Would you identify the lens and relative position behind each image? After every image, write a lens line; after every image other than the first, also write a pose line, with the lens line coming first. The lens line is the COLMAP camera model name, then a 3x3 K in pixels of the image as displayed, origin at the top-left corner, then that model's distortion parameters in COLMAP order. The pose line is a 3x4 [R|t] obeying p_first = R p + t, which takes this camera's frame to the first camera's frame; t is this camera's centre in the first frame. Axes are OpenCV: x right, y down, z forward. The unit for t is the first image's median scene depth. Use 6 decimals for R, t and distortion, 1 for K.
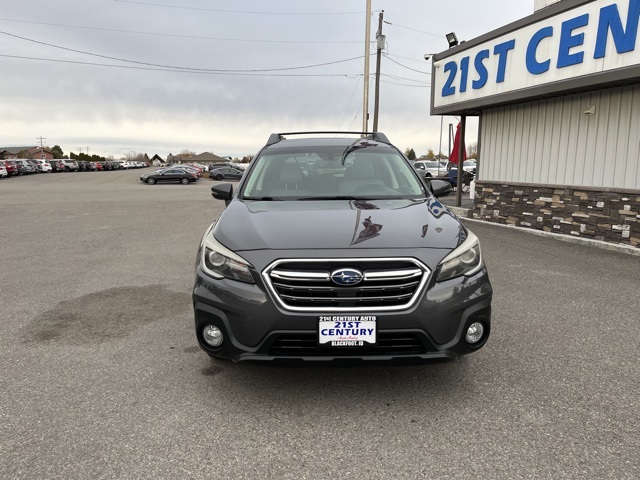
lens RADIAL K [[480.6, 0, 314.8], [0, 480.6, 239.7], [0, 0, 1]] dist [0.076225, -0.103203]
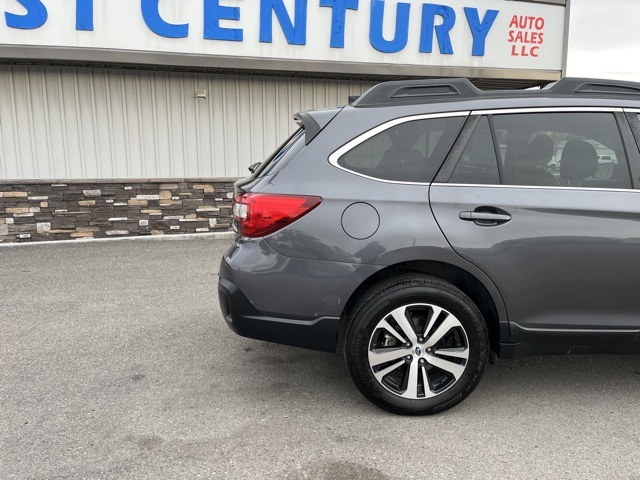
lens RADIAL K [[480.6, 0, 314.8], [0, 480.6, 239.7], [0, 0, 1]] dist [0.076225, -0.103203]
pose [[-0.001799, -0.170084, 0.985428, -0.340280], [0.160072, 0.972674, 0.168175, -0.107888], [-0.987104, 0.158042, 0.025476, 0.734372]]
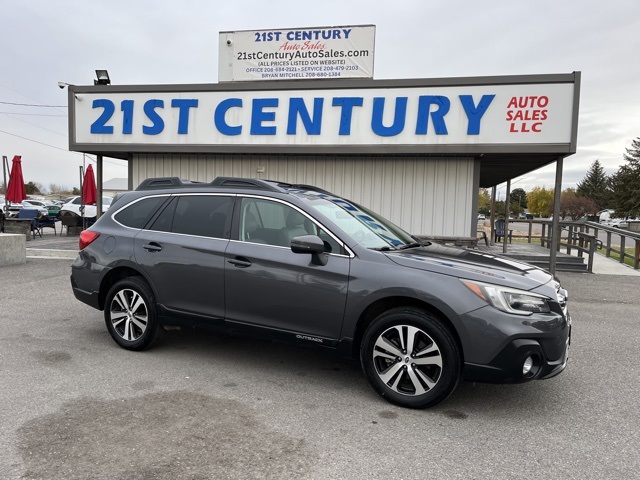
lens RADIAL K [[482.7, 0, 320.0], [0, 482.7, 240.0], [0, 0, 1]] dist [0.069193, -0.106415]
pose [[0.467267, -0.040259, 0.883199, -0.451538], [0.108313, 0.994044, -0.011993, -0.044592], [-0.877456, 0.101266, 0.468845, 0.256632]]
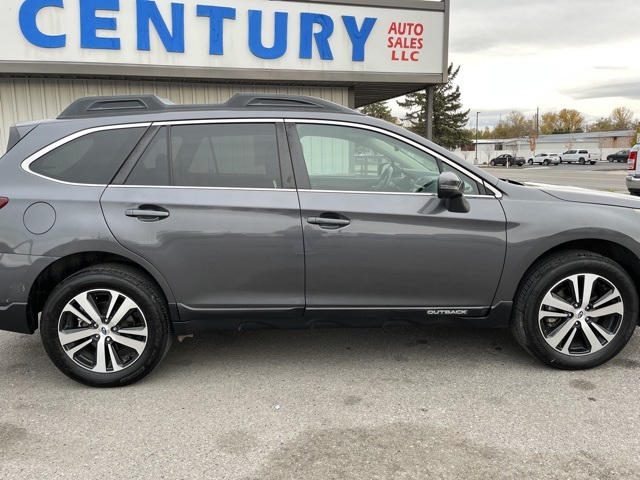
lens RADIAL K [[481.1, 0, 315.8], [0, 481.1, 232.7], [0, 0, 1]] dist [0.071447, -0.097268]
pose [[-0.017288, -0.160293, 0.986918, -0.385502], [0.173133, 0.971675, 0.160850, -0.080579], [-0.984747, 0.173649, 0.010953, 0.545545]]
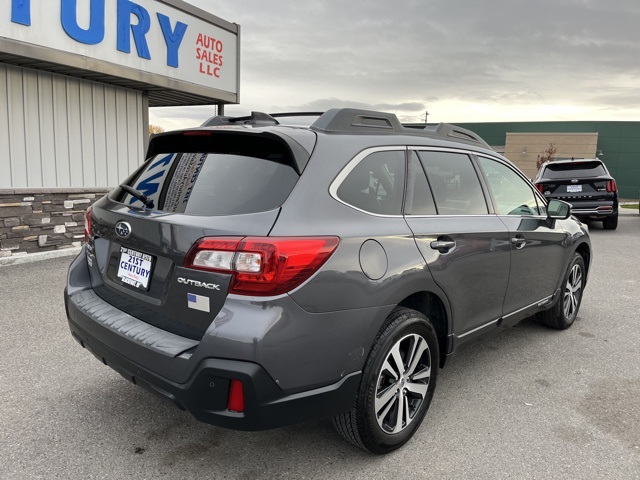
lens RADIAL K [[480.6, 0, 314.8], [0, 480.6, 239.7], [0, 0, 1]] dist [0.076225, -0.103203]
pose [[-0.722012, -0.127889, 0.679958, -0.223065], [0.070046, 0.964207, 0.255730, -0.142518], [-0.688326, 0.232268, -0.687211, 0.895880]]
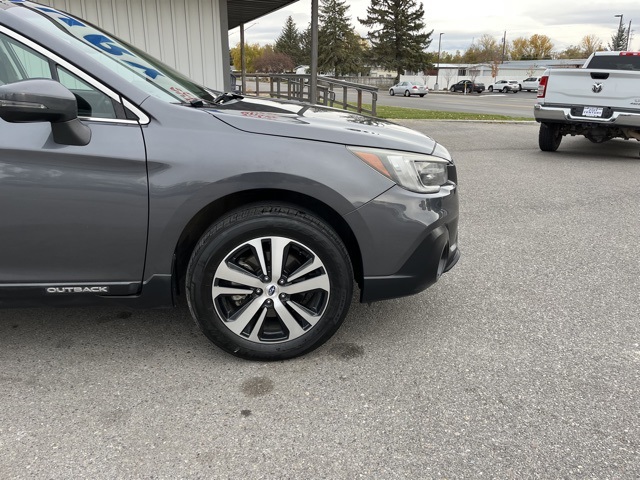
lens RADIAL K [[481.1, 0, 315.8], [0, 481.1, 232.7], [0, 0, 1]] dist [0.071447, -0.097268]
pose [[-0.080271, -0.308998, 0.947669, -0.294169], [0.144290, 0.937121, 0.317781, -0.043611], [-0.986274, 0.162247, -0.030639, 0.368748]]
